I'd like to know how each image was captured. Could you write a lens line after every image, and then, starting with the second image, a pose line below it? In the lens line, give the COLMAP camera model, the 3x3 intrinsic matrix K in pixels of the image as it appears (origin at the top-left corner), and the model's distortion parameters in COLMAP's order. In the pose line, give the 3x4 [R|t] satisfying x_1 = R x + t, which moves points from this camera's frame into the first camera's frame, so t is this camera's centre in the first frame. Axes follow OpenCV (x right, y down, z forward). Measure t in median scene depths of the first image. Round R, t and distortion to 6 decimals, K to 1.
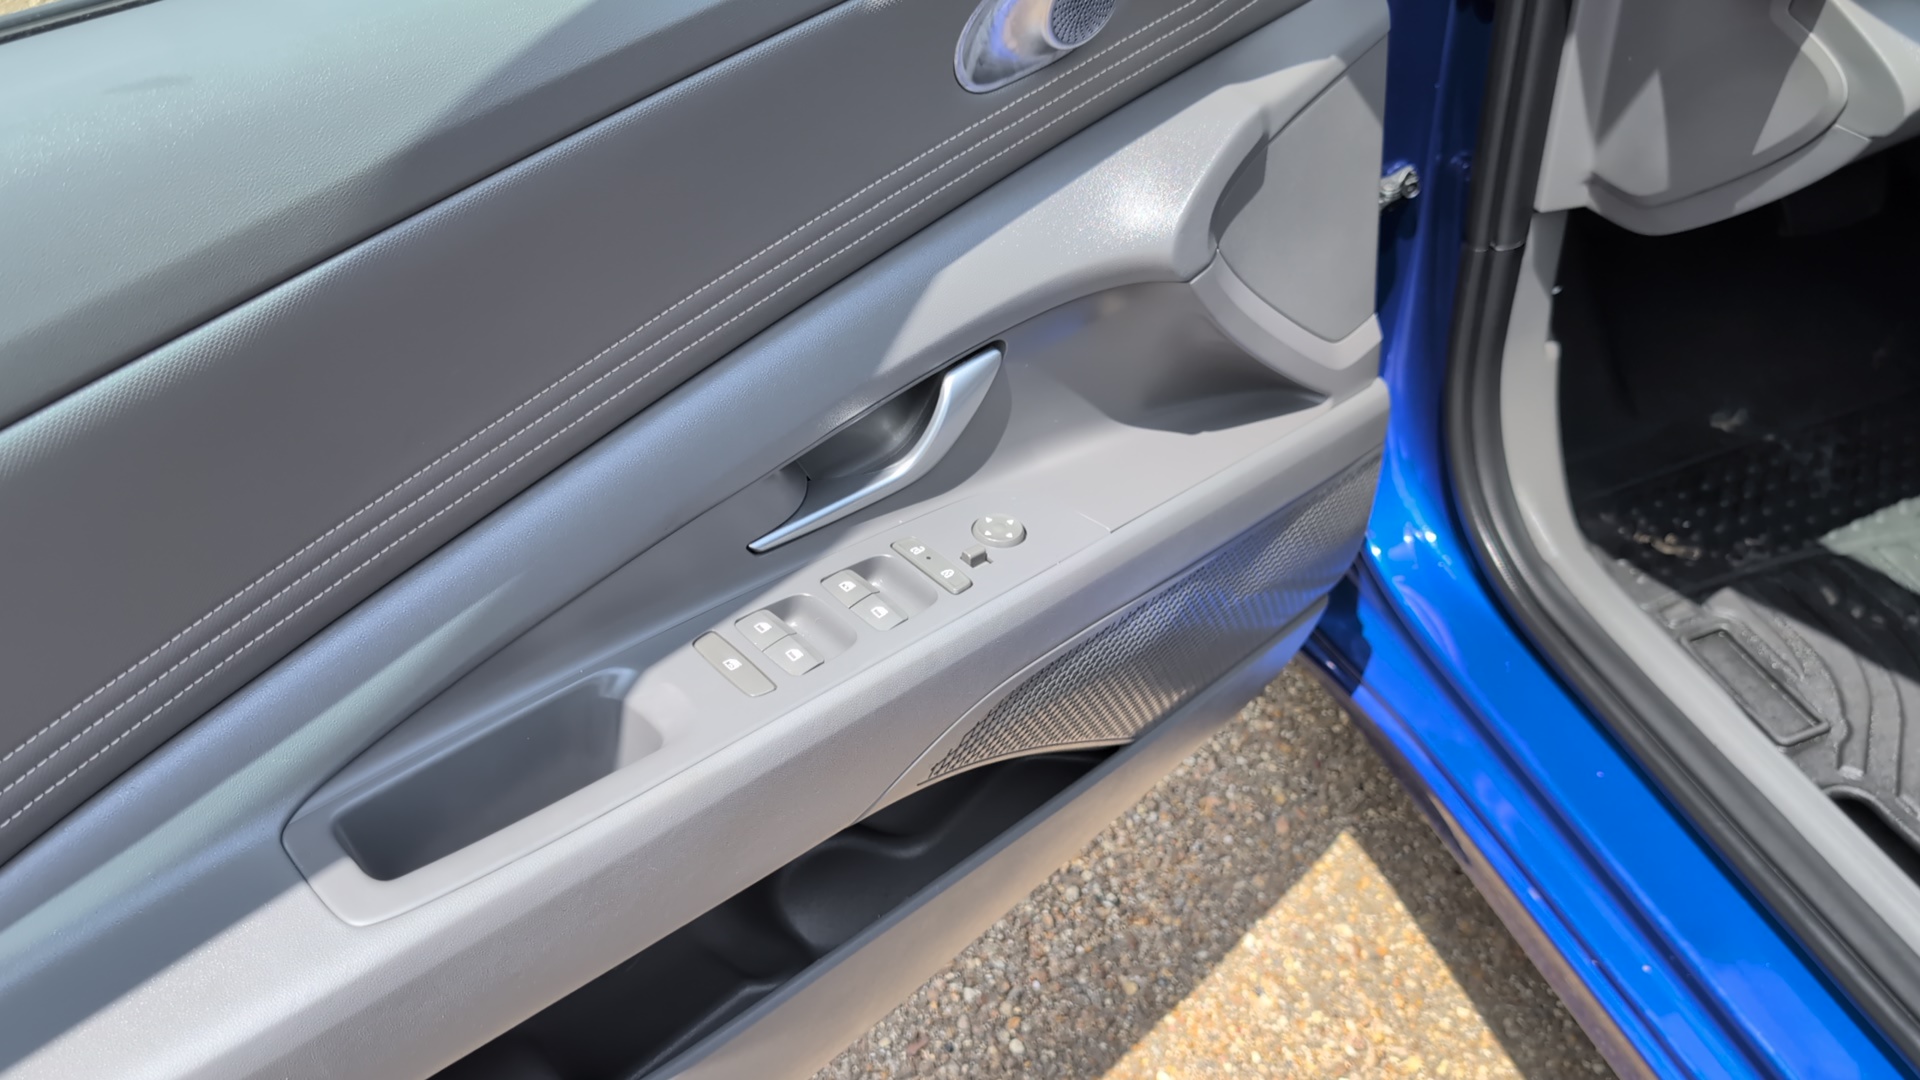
lens RADIAL K [[1629.7, 0, 970.3], [0, 1629.7, 548.2], [0, 0, 1]] dist [0.020874, -0.065638]
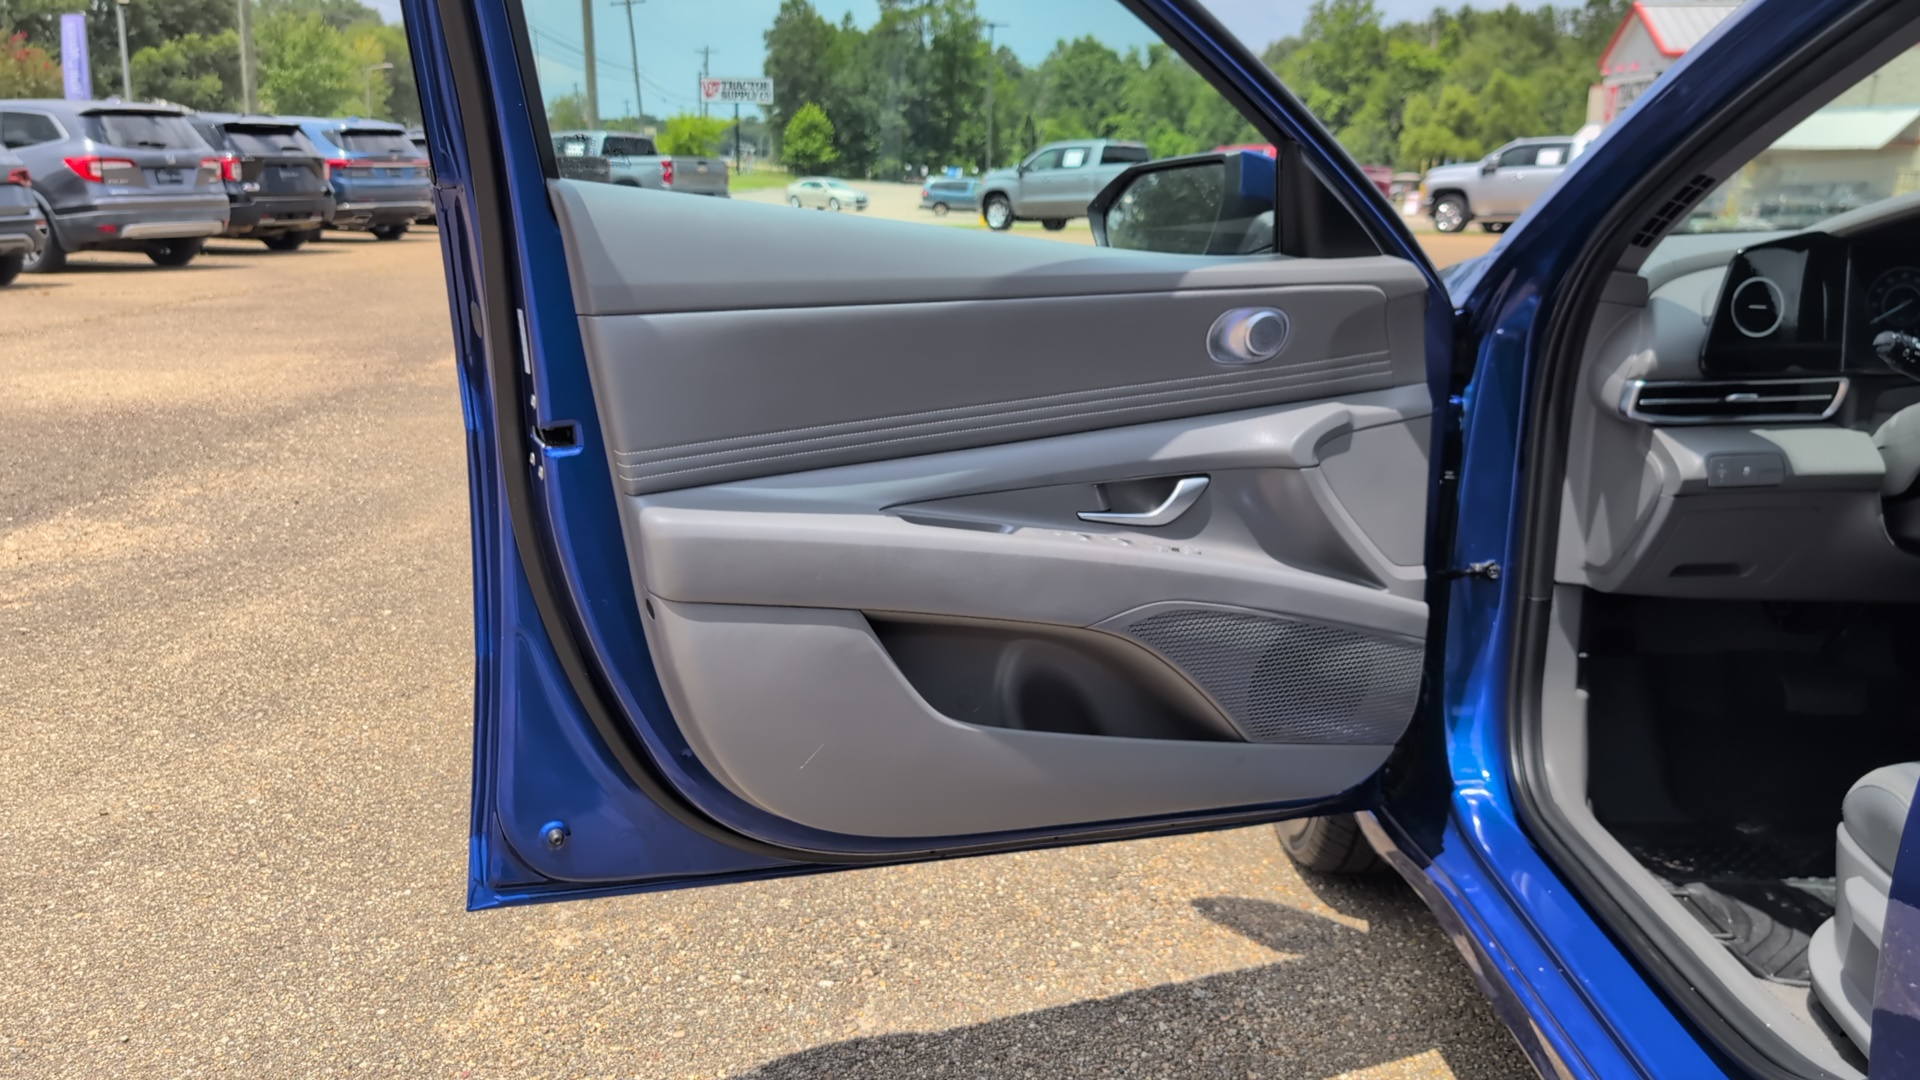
lens RADIAL K [[1629.7, 0, 961.2], [0, 1629.7, 537.2], [0, 0, 1]] dist [0.020874, -0.065638]
pose [[0.930182, 0.167732, -0.326538, 0.261136], [-0.308439, 0.839449, -0.447427, 0.620732], [0.199064, 0.516905, 0.832576, -0.530230]]
